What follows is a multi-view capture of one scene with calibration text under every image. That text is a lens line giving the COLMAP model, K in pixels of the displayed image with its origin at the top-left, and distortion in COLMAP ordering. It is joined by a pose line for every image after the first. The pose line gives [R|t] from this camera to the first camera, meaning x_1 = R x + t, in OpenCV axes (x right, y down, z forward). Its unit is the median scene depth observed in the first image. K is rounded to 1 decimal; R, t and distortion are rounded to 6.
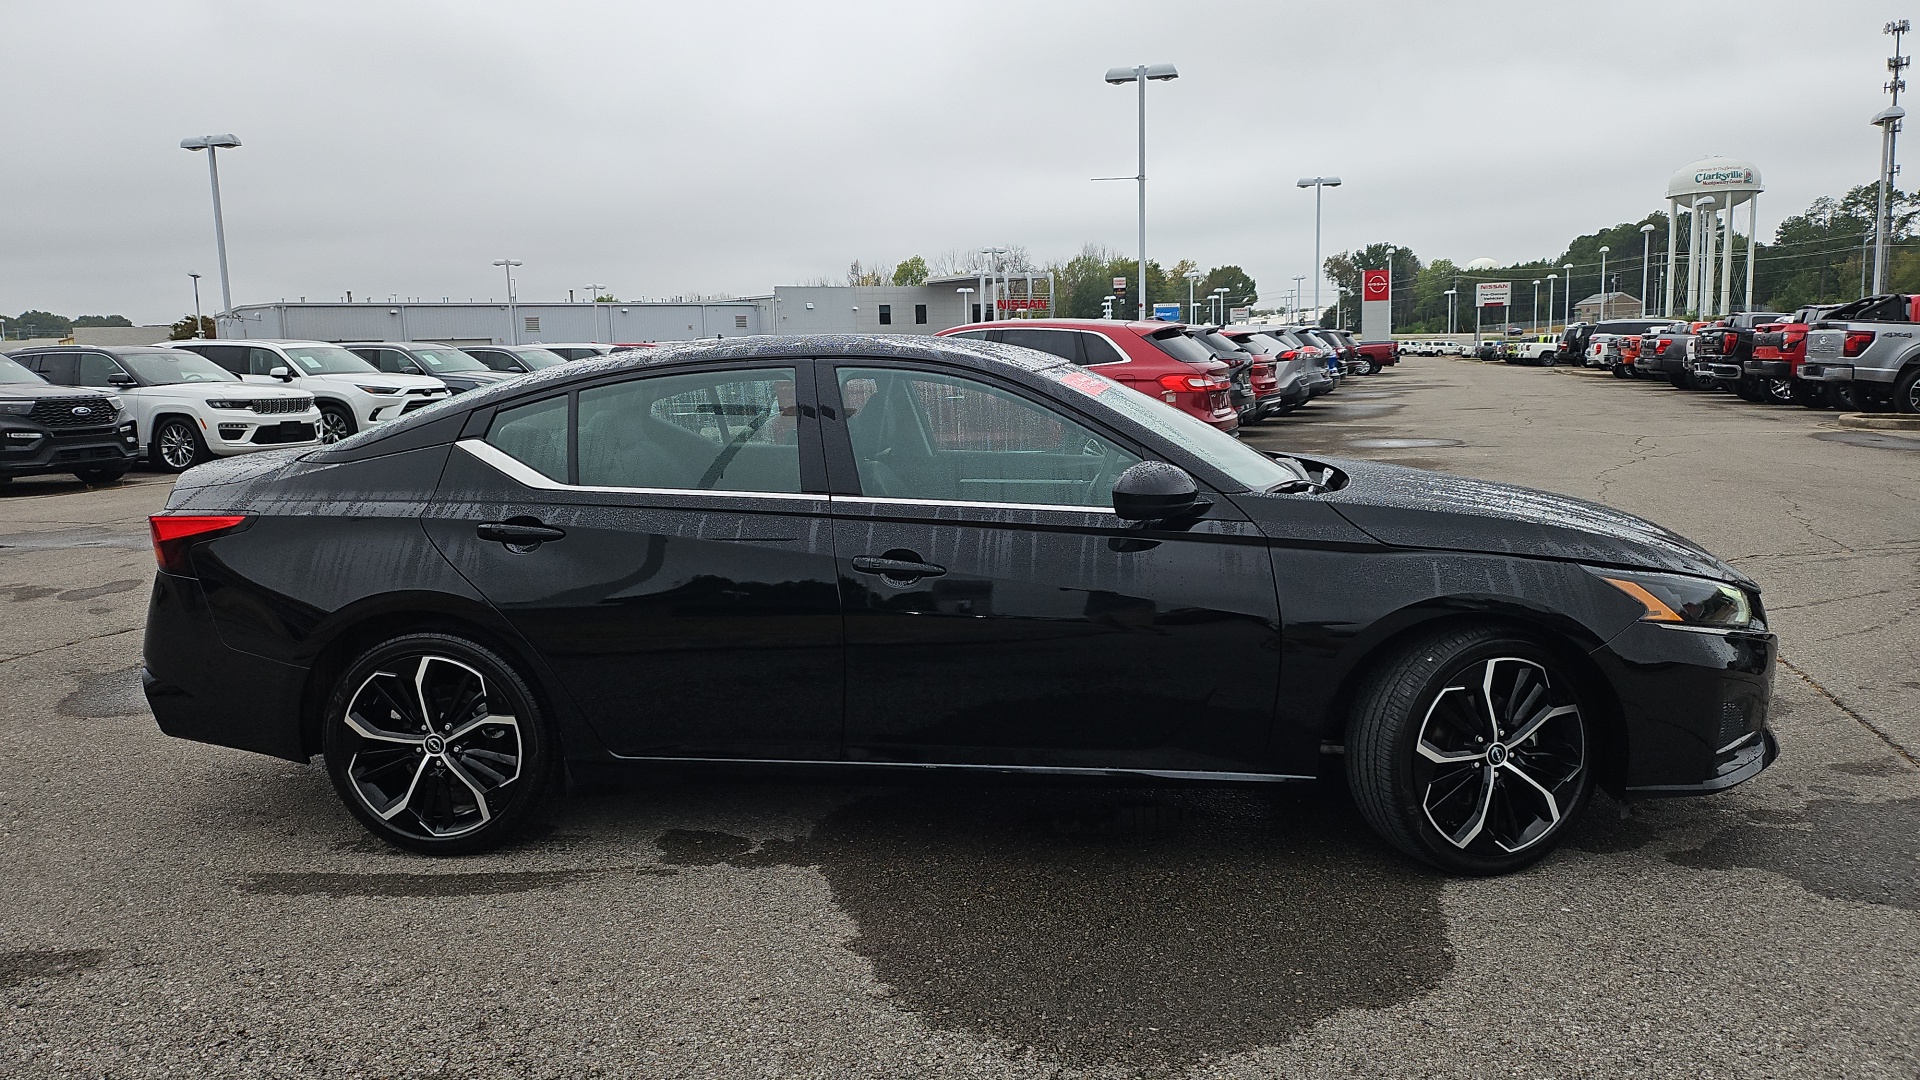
lens RADIAL K [[1319.0, 0, 960.0], [0, 1319.0, 540.0], [0, 0, 1]] dist [0.076878, -0.081666]
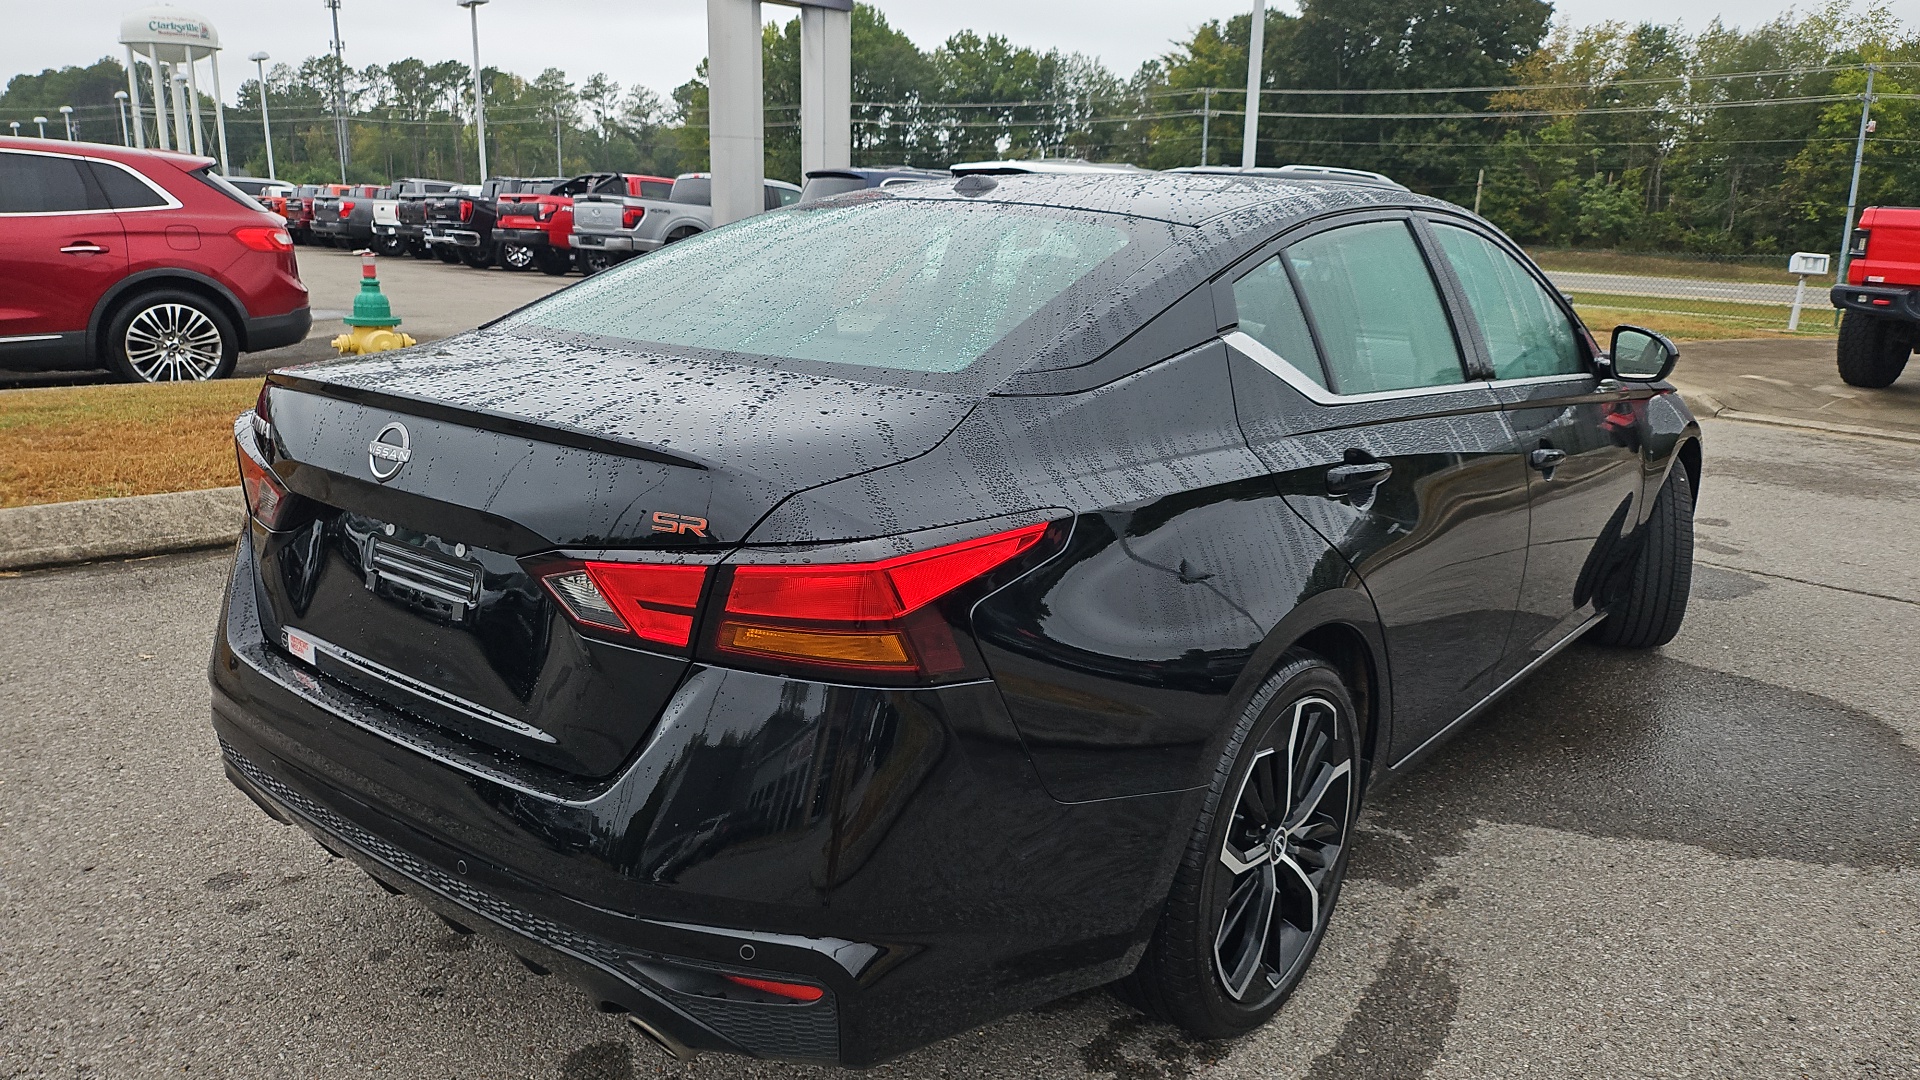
lens RADIAL K [[1342.3, 0, 982.6], [0, 1342.3, 538.8], [0, 0, 1]] dist [0.063881, -0.071566]
pose [[0.534836, -0.164653, 0.828758, -0.162804], [0.085905, 0.986344, 0.140523, -0.013655], [-0.840578, -0.003962, 0.541677, 0.134575]]
